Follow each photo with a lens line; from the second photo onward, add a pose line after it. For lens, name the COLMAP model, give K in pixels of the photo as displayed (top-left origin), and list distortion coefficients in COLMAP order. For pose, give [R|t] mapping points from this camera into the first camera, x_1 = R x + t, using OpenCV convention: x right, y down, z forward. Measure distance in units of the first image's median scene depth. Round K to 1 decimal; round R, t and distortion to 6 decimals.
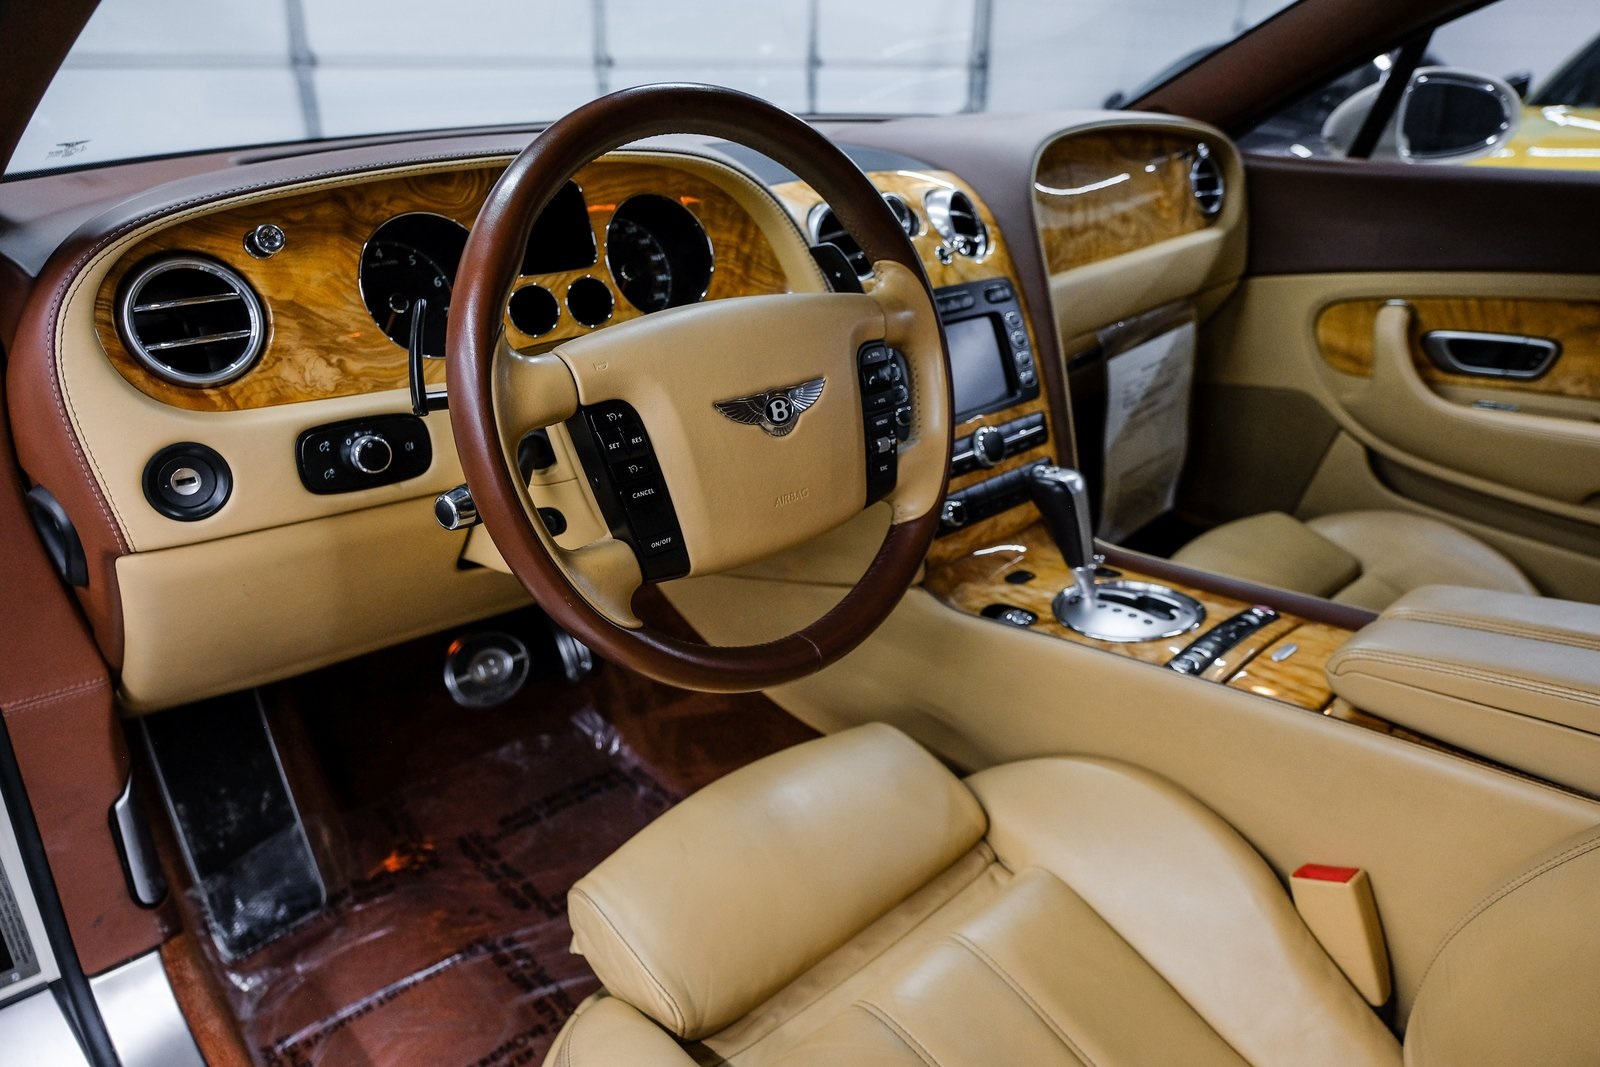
lens RADIAL K [[1109.9, 0, 800.0], [0, 1109.9, 533.5], [0, 0, 1]] dist [-0.035719, -0.000504]
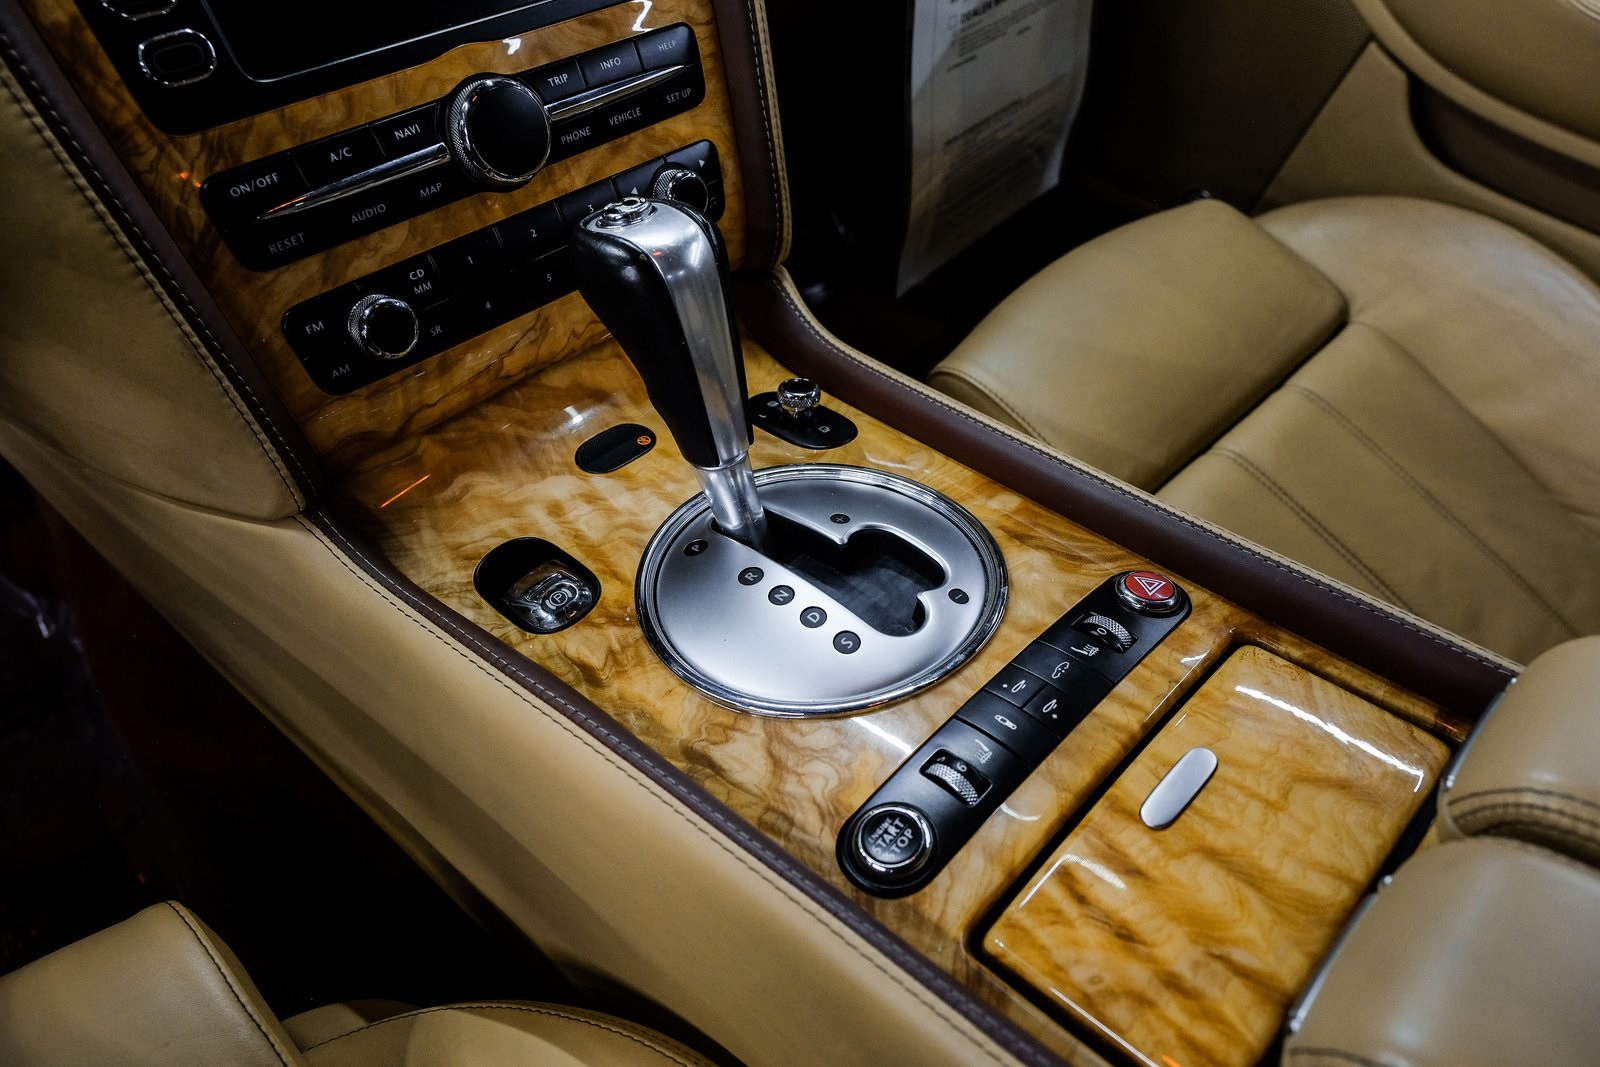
lens RADIAL K [[1118.2, 0, 800.0], [0, 1118.2, 533.5], [0, 0, 1]] dist [-0.023989, 0.002567]
pose [[0.998953, -0.019655, 0.041316, 0.255503], [0.004130, 0.938076, 0.346404, -0.080526], [-0.045567, -0.345871, 0.937175, 0.584818]]
